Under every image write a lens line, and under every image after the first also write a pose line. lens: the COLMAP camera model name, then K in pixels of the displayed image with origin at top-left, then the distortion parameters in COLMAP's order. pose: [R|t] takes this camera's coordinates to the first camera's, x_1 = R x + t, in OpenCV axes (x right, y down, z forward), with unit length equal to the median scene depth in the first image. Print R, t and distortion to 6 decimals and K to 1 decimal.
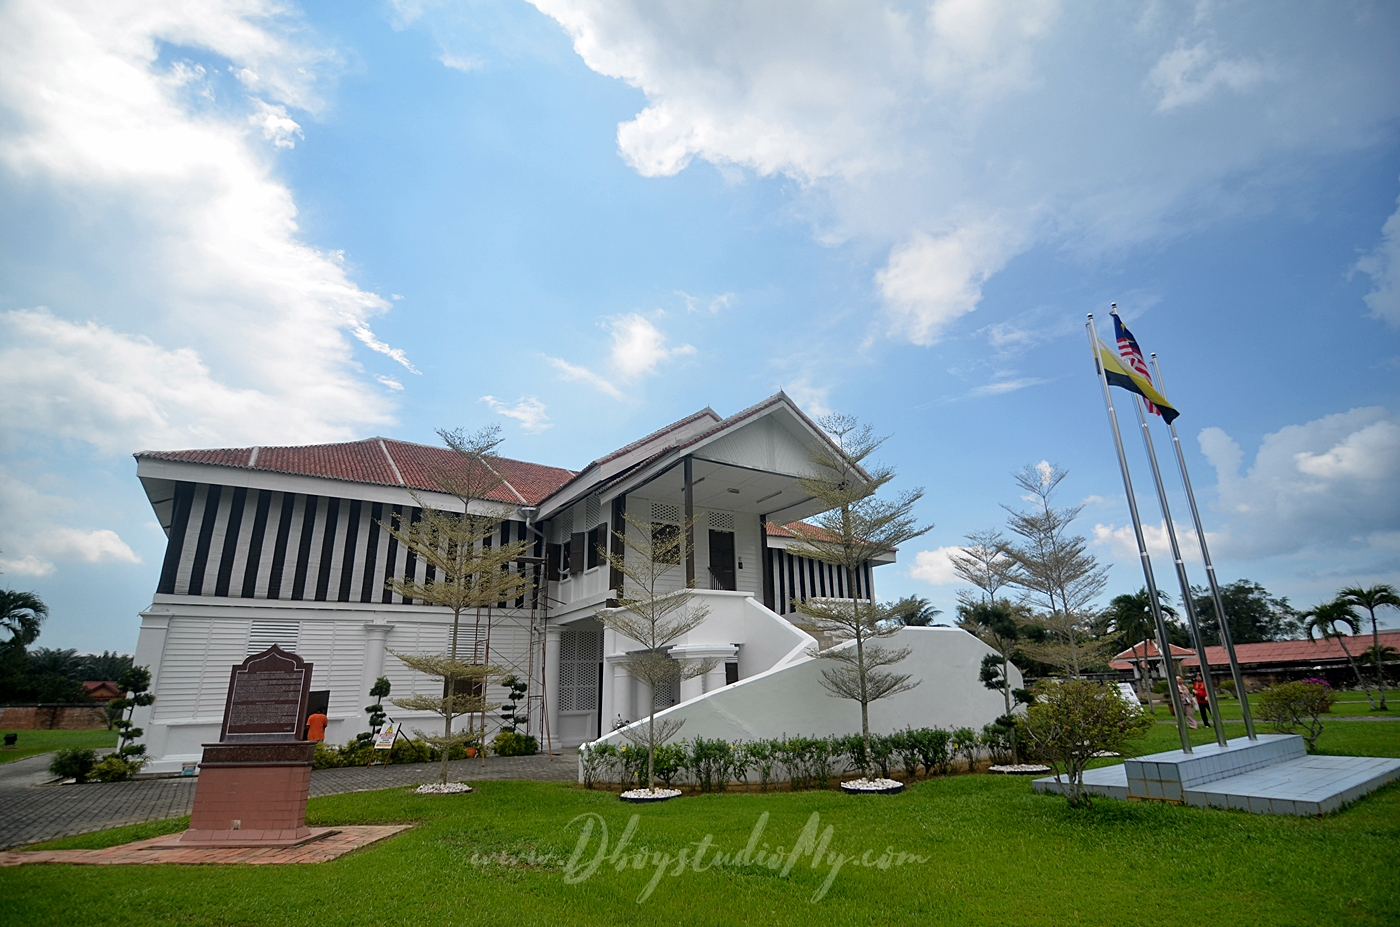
lens RADIAL K [[667.4, 0, 702.3], [0, 667.4, 472.1], [0, 0, 1]] dist [-0.000048, -0.014263]
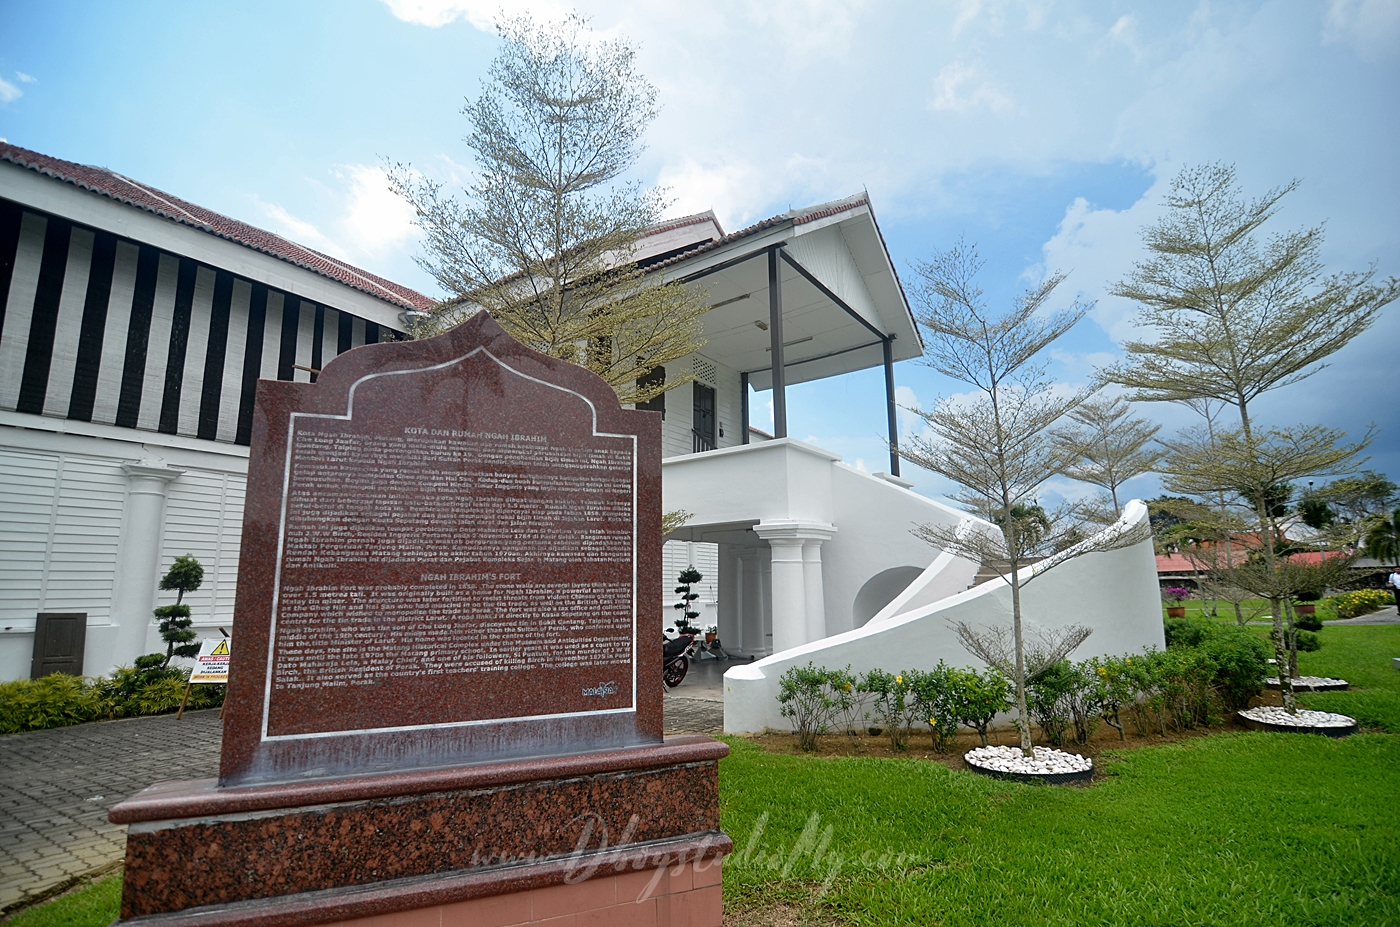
lens RADIAL K [[667.4, 0, 702.3], [0, 667.4, 472.1], [0, 0, 1]] dist [-0.000048, -0.014263]
pose [[0.923164, 0.078649, 0.376274, -0.304438], [-0.127176, 0.986213, 0.105879, 0.129801], [-0.362759, -0.145597, 0.920439, 0.359641]]
